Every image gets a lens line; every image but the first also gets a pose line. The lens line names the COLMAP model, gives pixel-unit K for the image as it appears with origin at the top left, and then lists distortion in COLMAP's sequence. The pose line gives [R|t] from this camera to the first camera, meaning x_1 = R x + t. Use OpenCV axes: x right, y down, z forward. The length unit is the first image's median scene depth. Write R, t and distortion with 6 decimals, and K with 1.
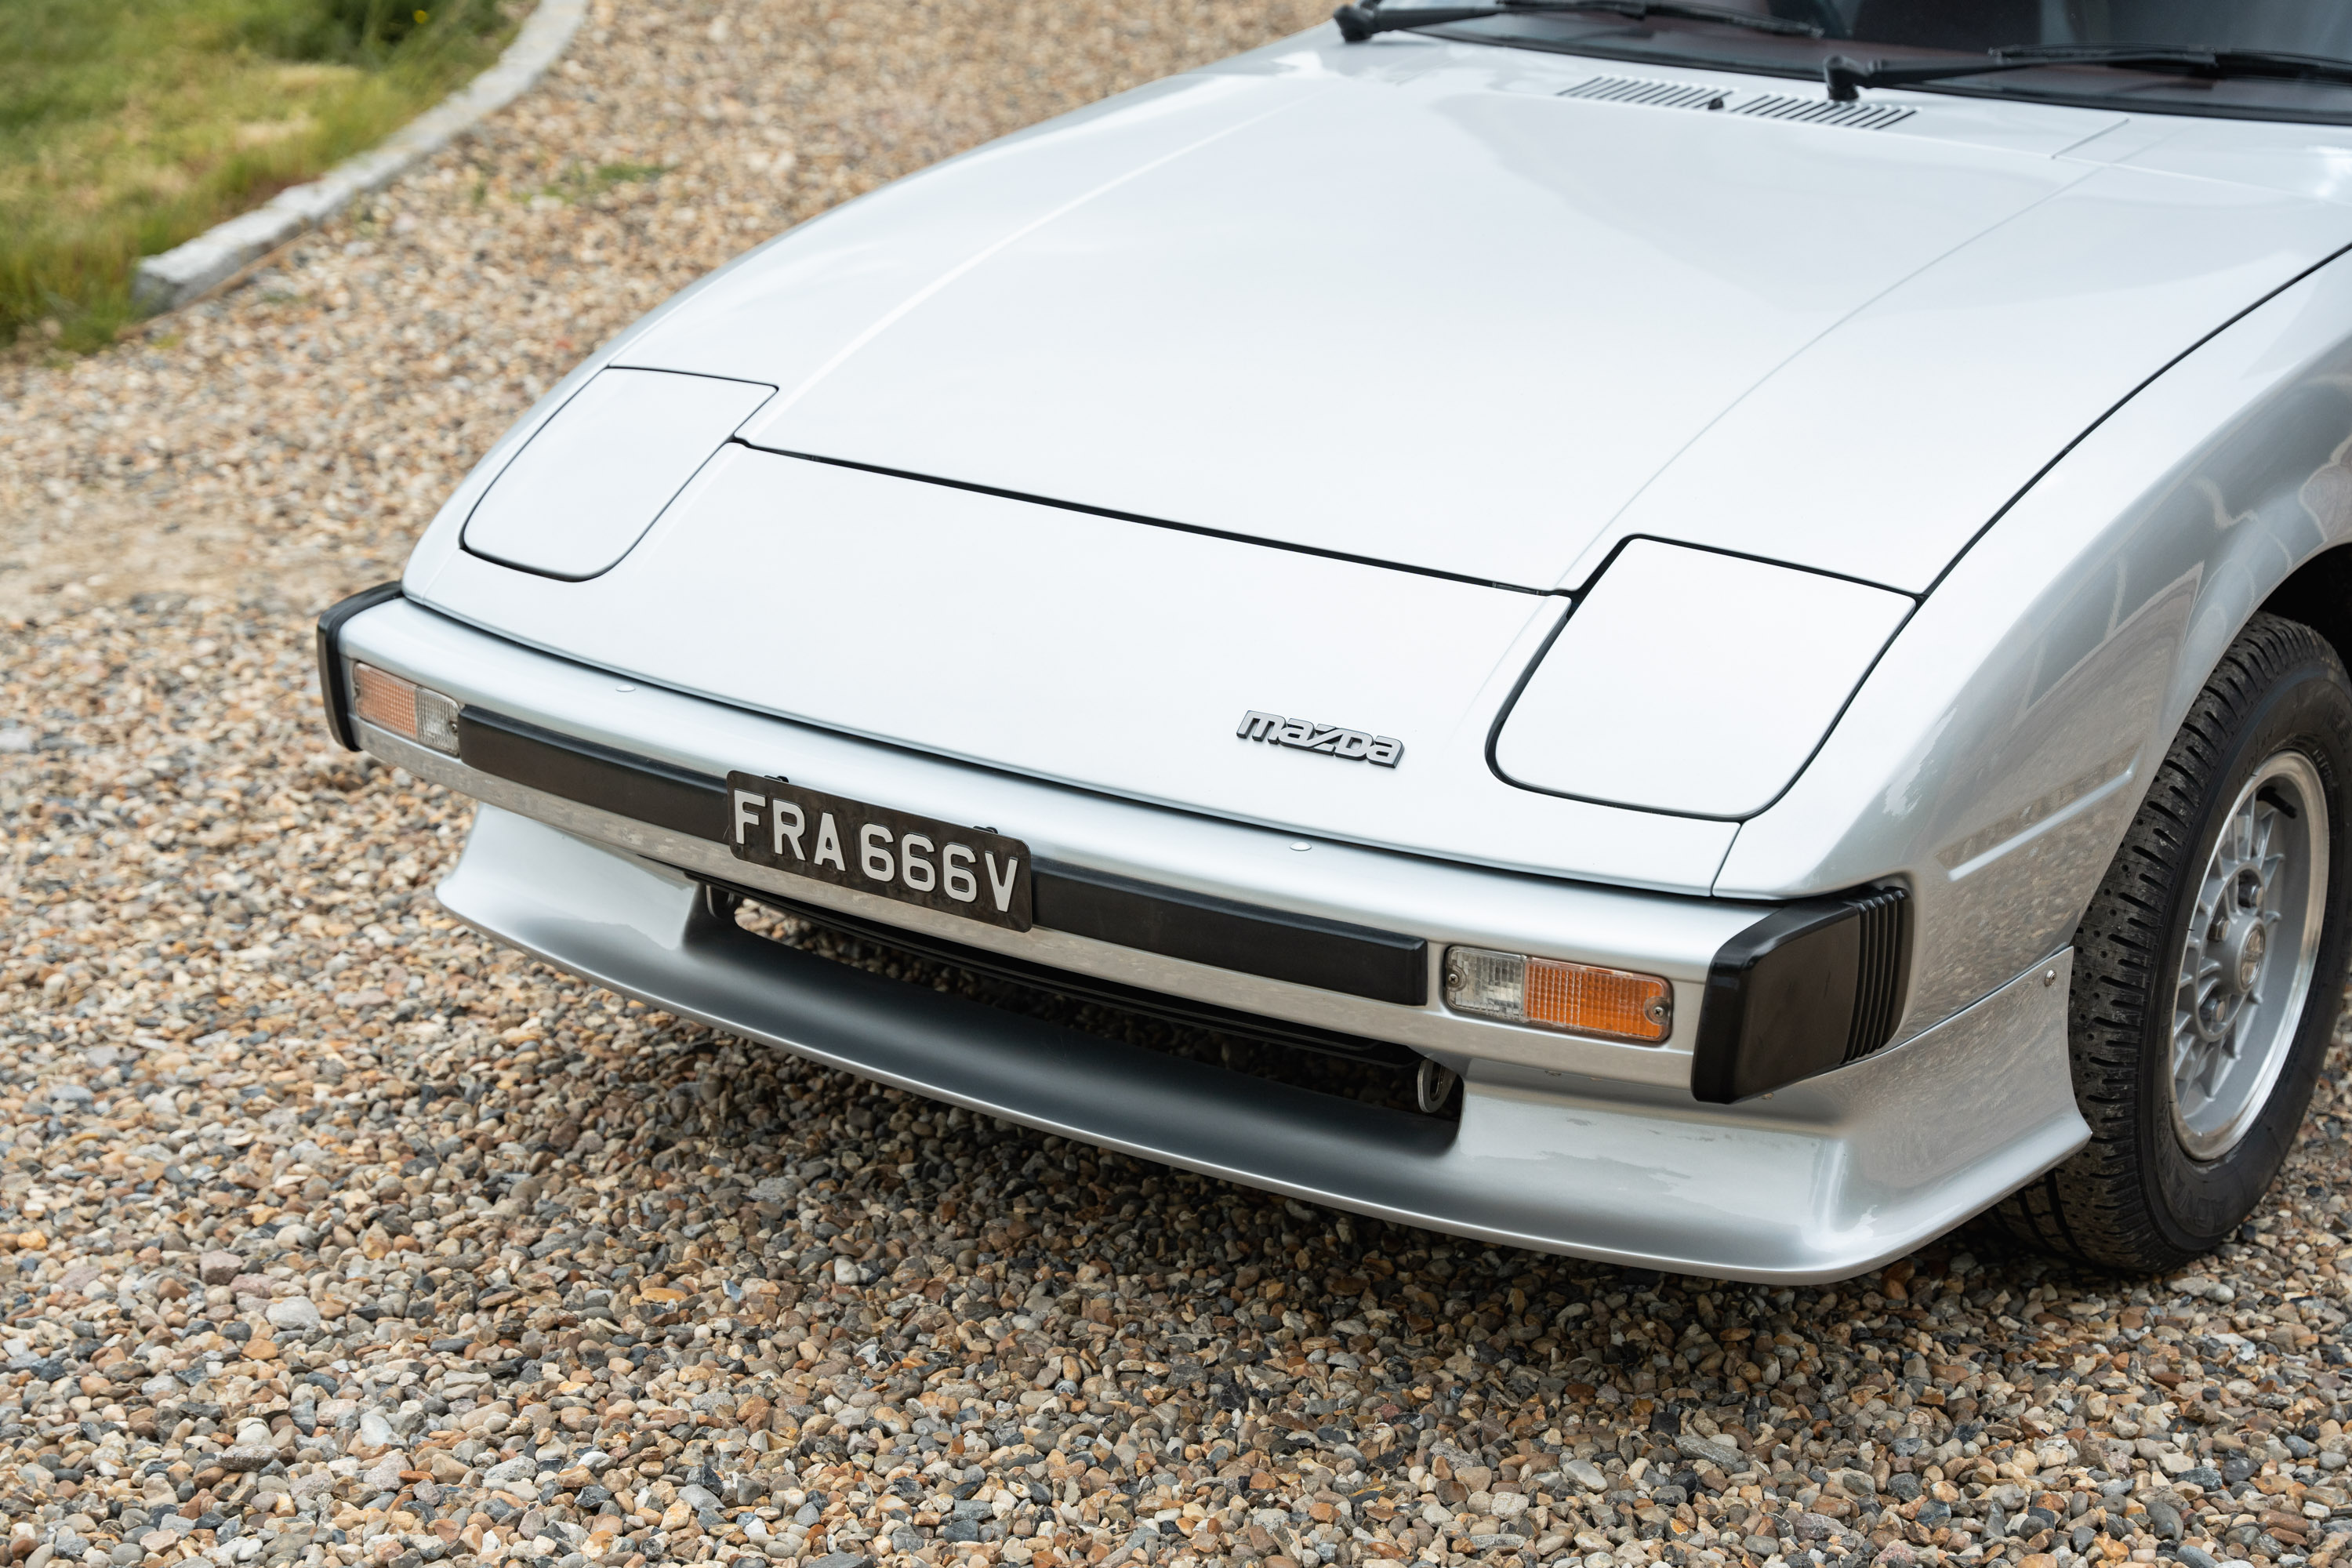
lens RADIAL K [[4144.3, 0, 1176.0], [0, 4144.3, 784.0], [0, 0, 1]] dist [-0.024794, -0.241714]
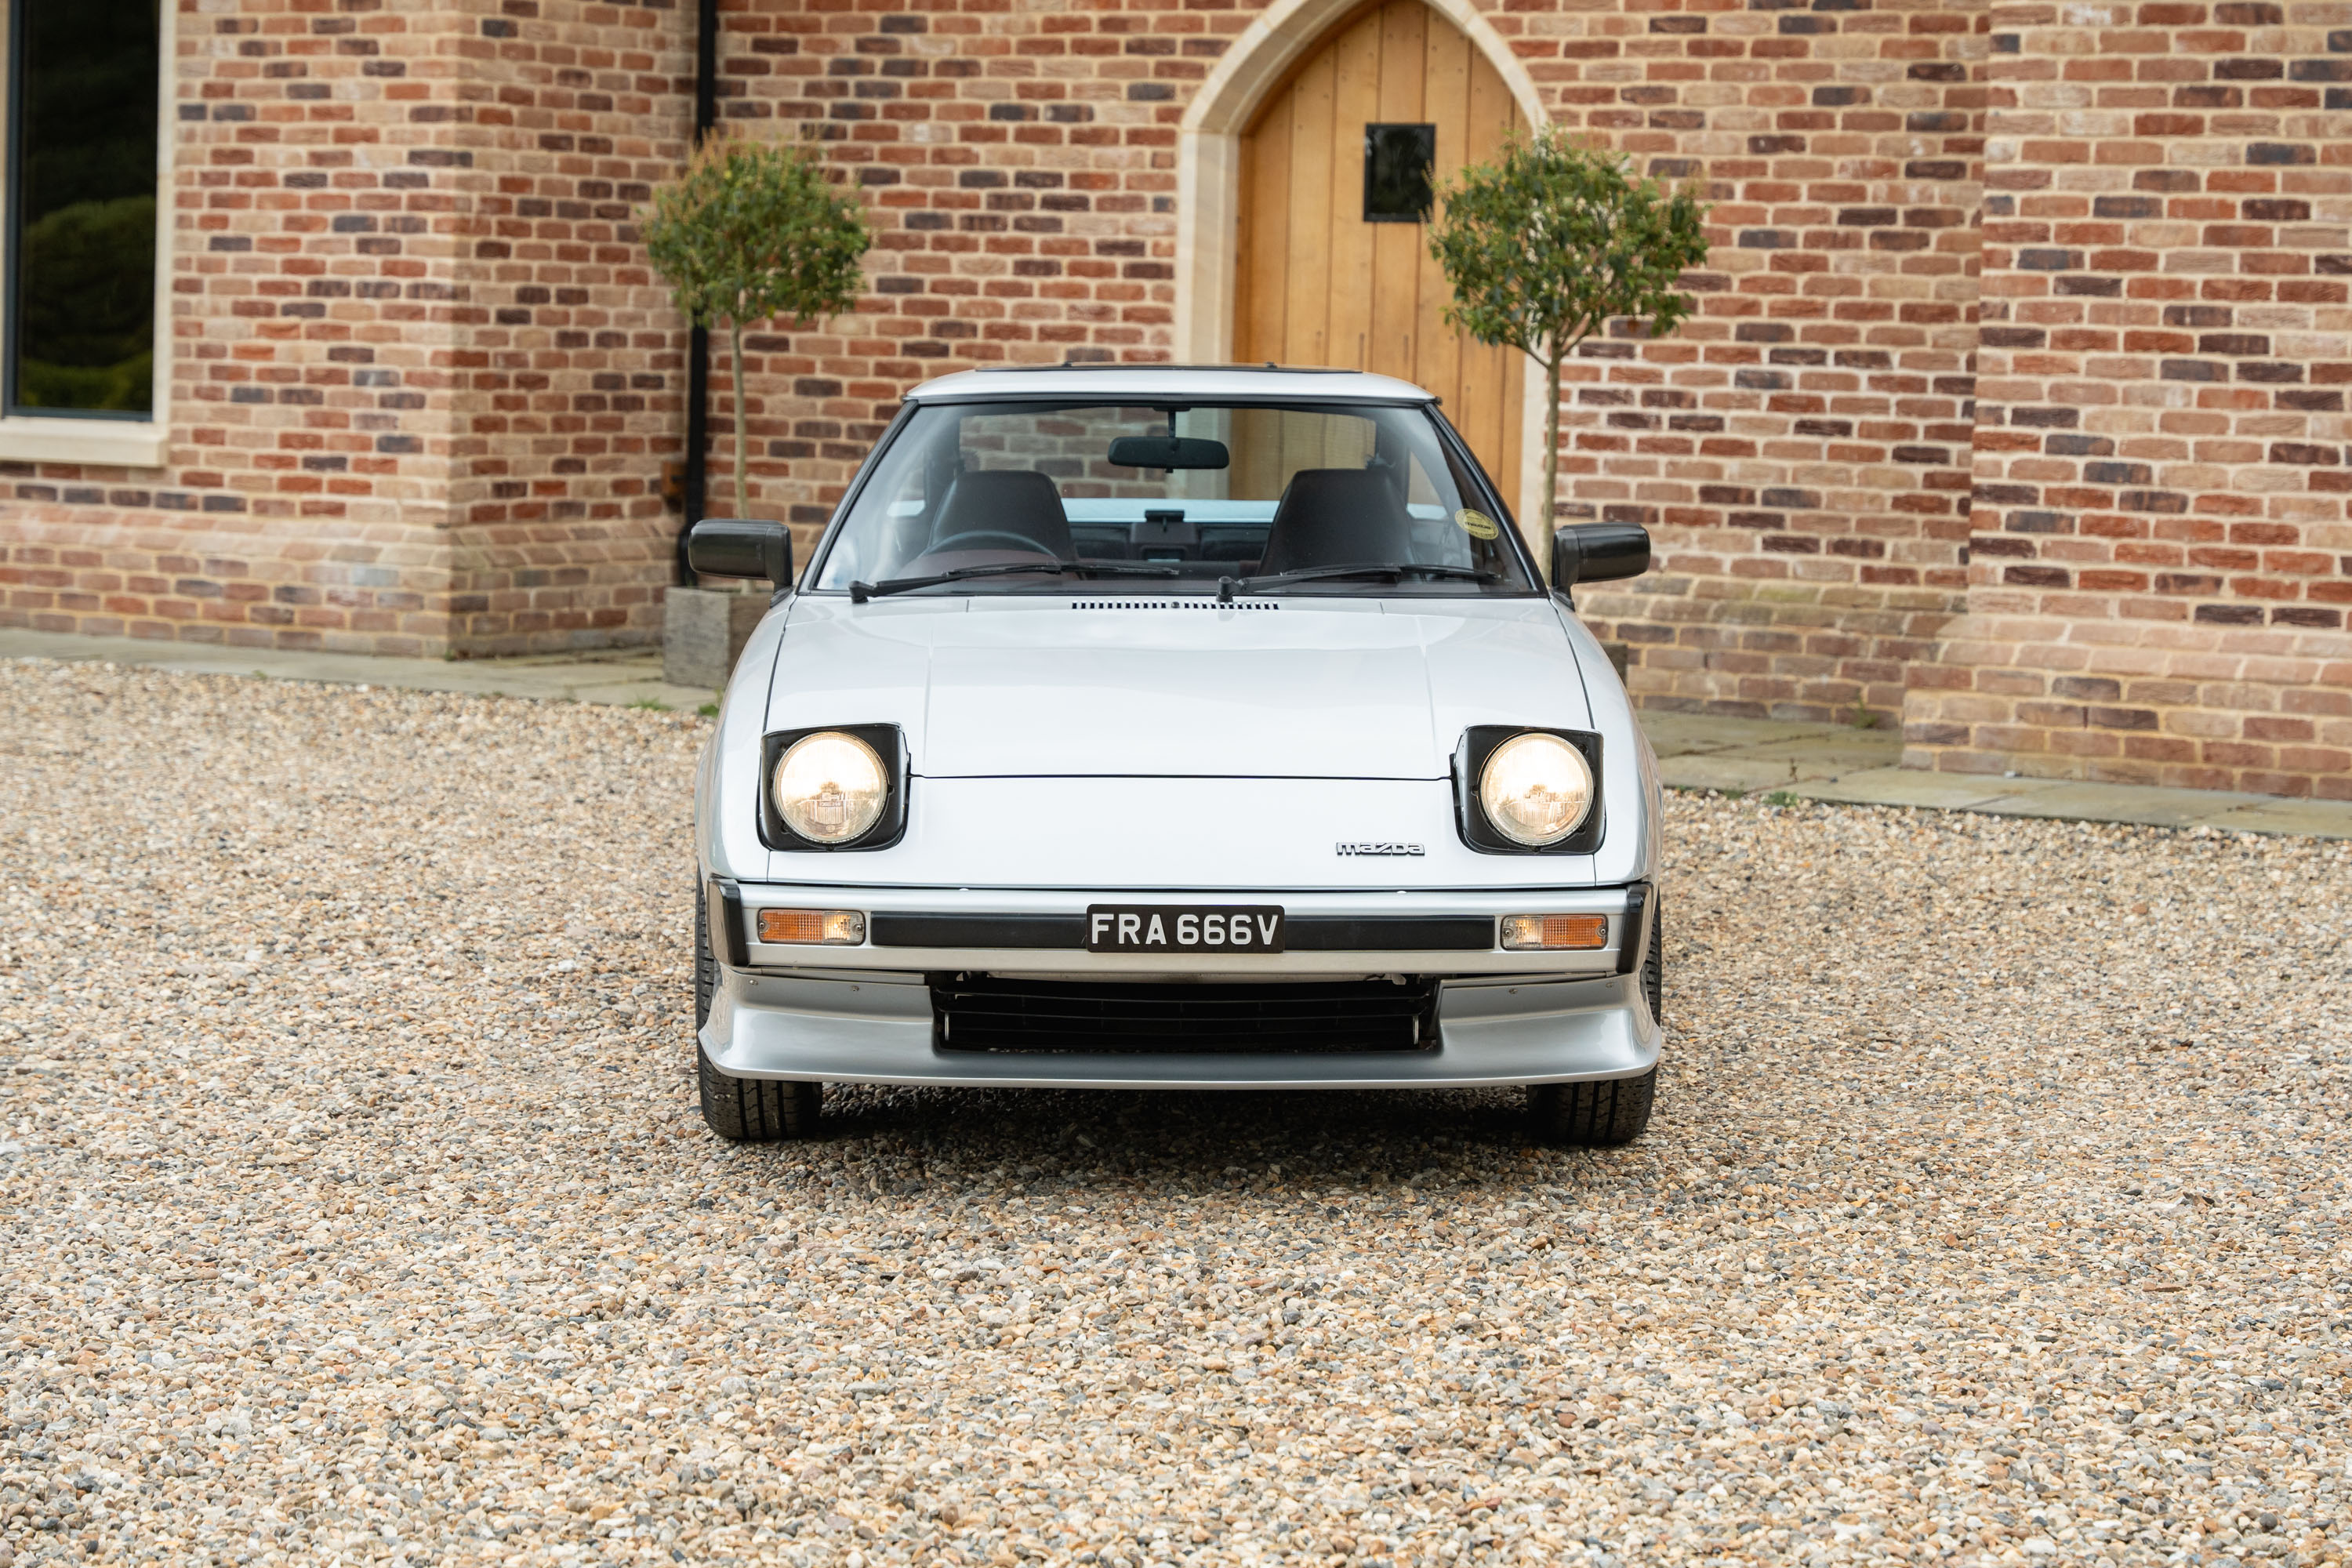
lens RADIAL K [[4960.1, 0, 1226.7], [0, 4960.1, 720.7], [0, 0, 1]] dist [-0.047674, -0.007875]
pose [[0.805665, -0.050582, 0.590208, -1.421001], [0.185583, 0.967742, -0.170394, 0.320486], [-0.562550, 0.246814, 0.789063, -0.874969]]
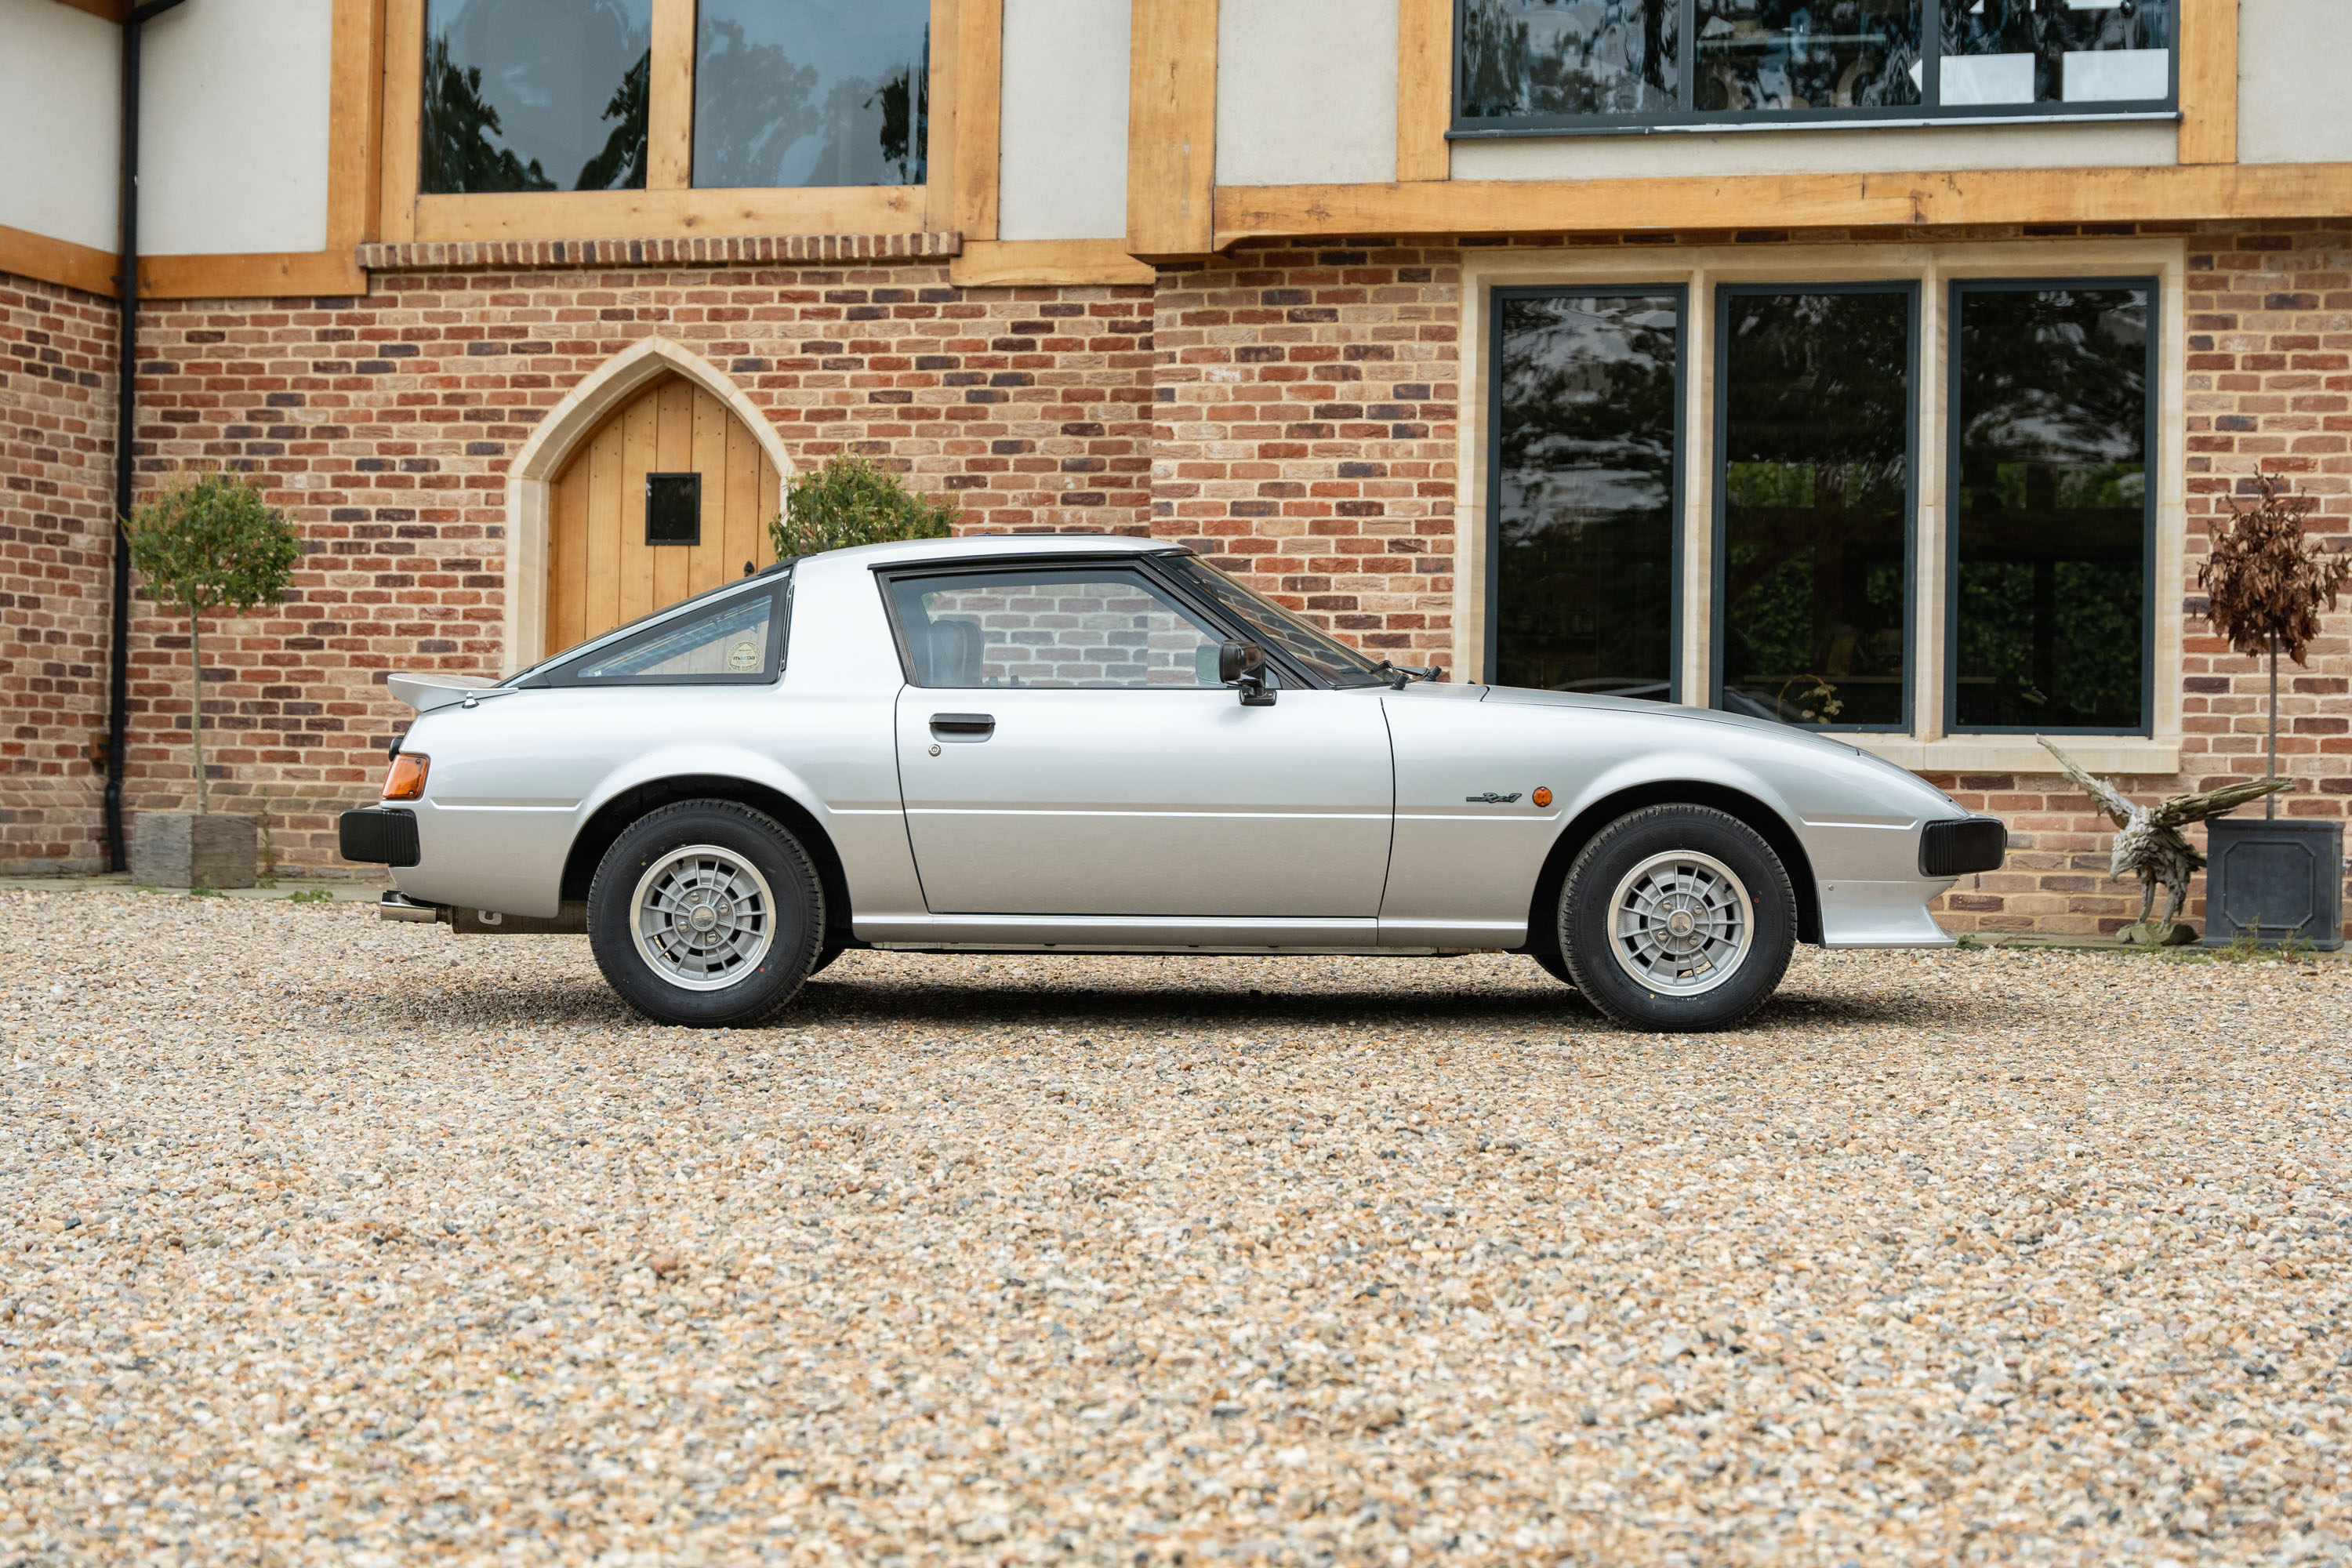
lens RADIAL K [[3866.3, 0, 1172.7], [0, 3866.3, 768.4], [0, 0, 1]] dist [-0.018657, -0.116193]
pose [[0.634980, -0.009725, 0.772468, -2.002003], [0.248185, 0.949483, -0.192058, 0.502947], [-0.731577, 0.313667, 0.605316, -0.744937]]
